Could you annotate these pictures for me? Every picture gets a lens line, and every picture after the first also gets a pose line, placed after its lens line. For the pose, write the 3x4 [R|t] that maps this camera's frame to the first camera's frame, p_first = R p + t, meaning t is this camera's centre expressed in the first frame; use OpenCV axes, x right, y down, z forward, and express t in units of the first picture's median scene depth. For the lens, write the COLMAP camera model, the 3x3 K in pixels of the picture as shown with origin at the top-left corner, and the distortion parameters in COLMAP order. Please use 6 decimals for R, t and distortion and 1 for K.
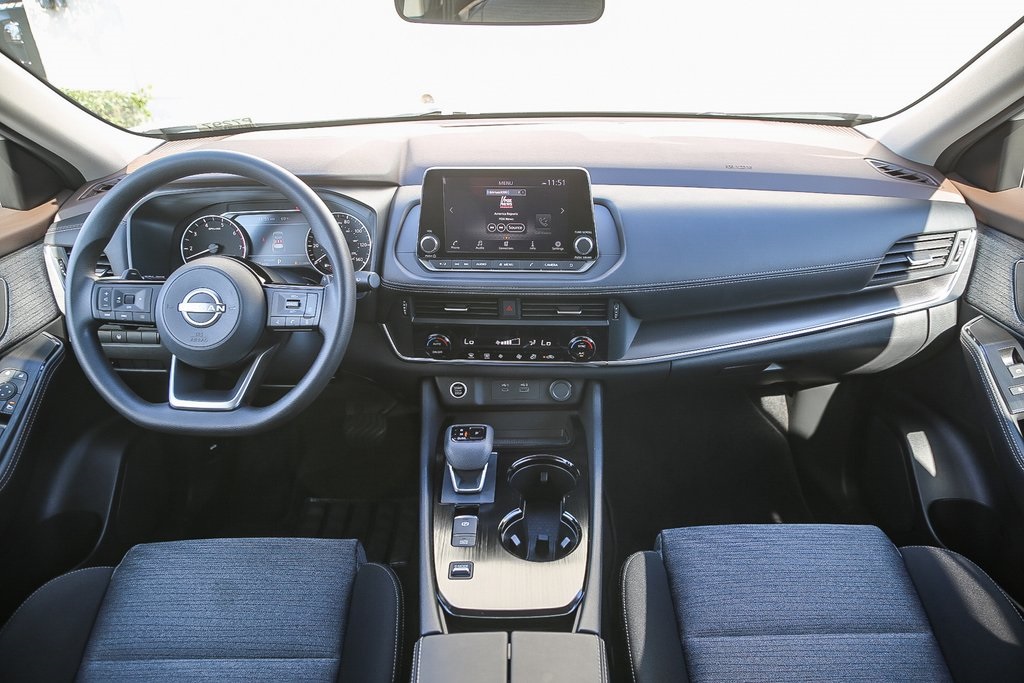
lens RADIAL K [[699.2, 0, 511.0], [0, 699.2, 344.5], [0, 0, 1]] dist [-0.029714, 0.007034]
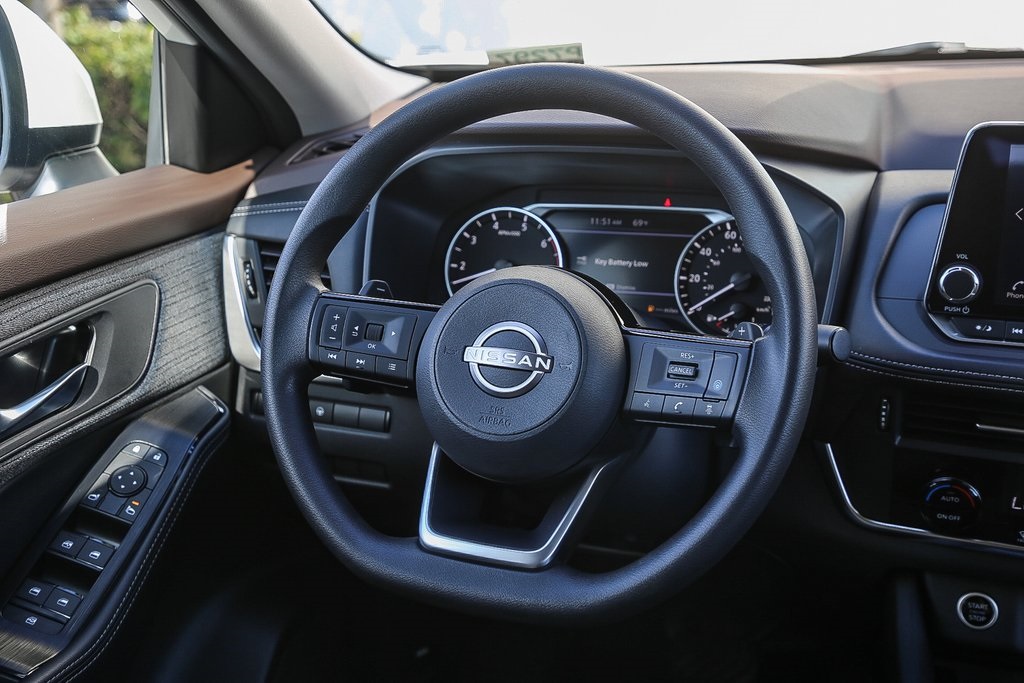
lens RADIAL K [[1268.4, 0, 509.1], [0, 1268.4, 345.3], [0, 0, 1]] dist [0.116706, 0.000000]
pose [[0.948027, 0.089217, -0.305426, -0.135836], [-0.132209, 0.983553, -0.123065, 0.043814], [0.289423, 0.157049, 0.944230, 0.102005]]
